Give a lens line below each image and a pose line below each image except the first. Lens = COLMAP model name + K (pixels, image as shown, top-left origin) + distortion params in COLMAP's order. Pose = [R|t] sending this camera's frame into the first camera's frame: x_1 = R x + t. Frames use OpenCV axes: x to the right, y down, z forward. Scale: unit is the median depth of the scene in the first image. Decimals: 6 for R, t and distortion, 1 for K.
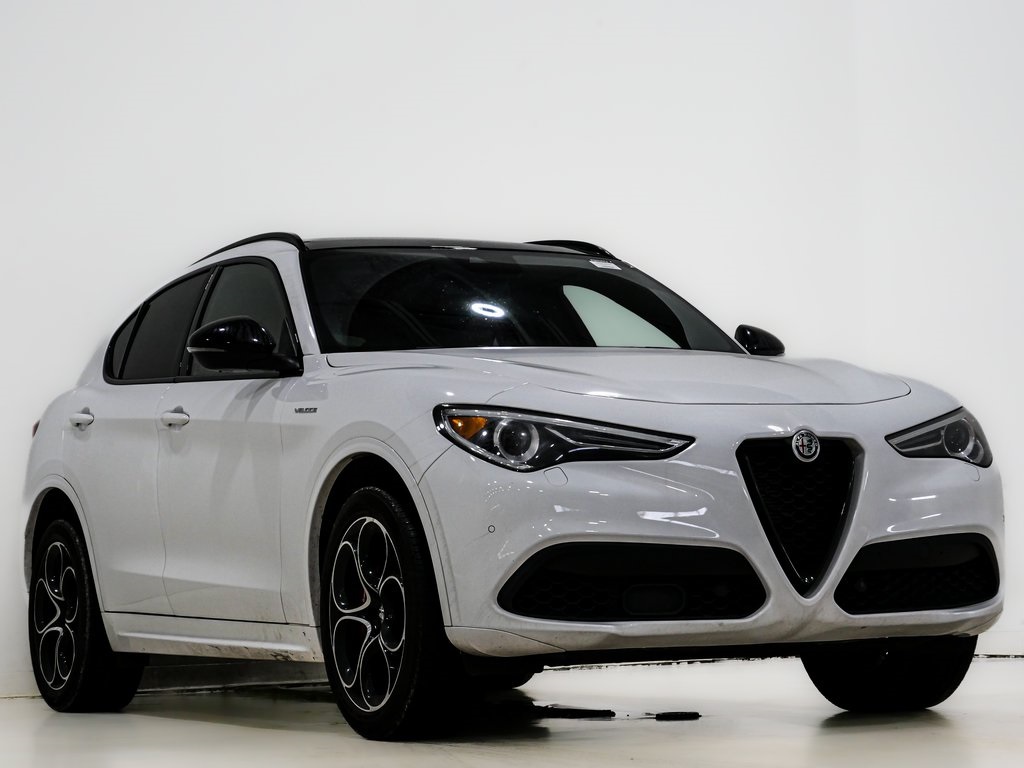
lens RADIAL K [[2746.4, 0, 512.0], [0, 2746.4, 384.0], [0, 0, 1]] dist [-0.014144, 0.095287]
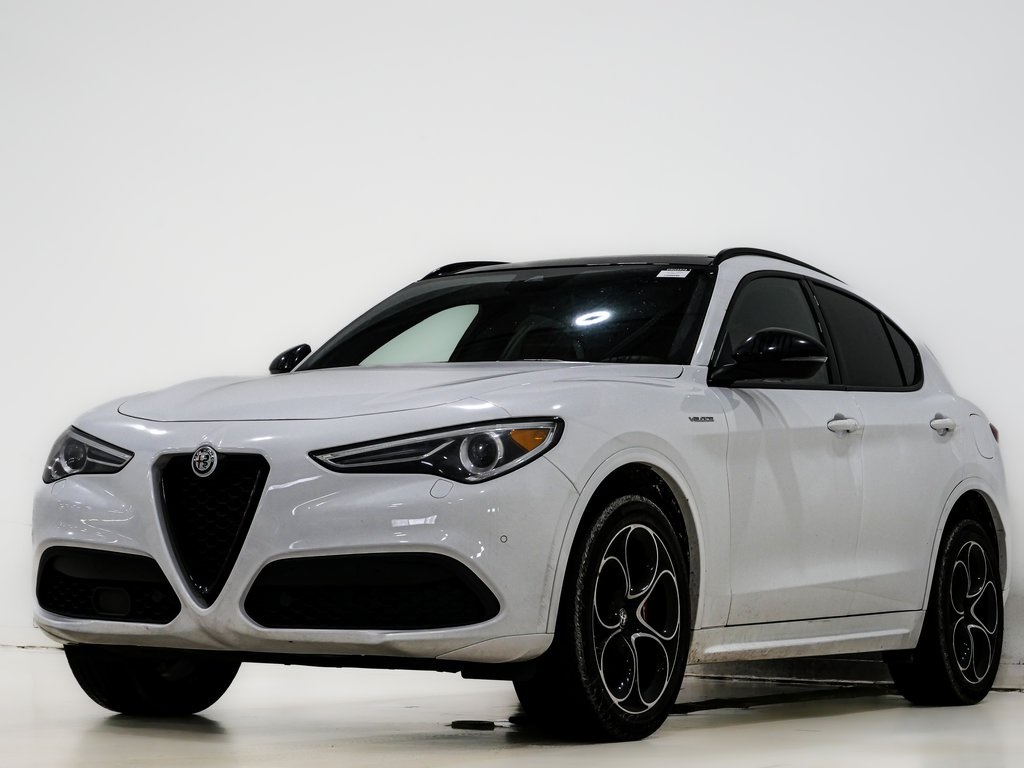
lens RADIAL K [[2516.2, 0, 512.0], [0, 2516.2, 384.0], [0, 0, 1]] dist [0.075270, 0.267795]
pose [[0.569297, -0.012214, -0.822041, 0.959552], [0.014761, 0.999880, -0.004634, -0.000670], [0.821999, -0.009496, 0.569409, 0.552815]]
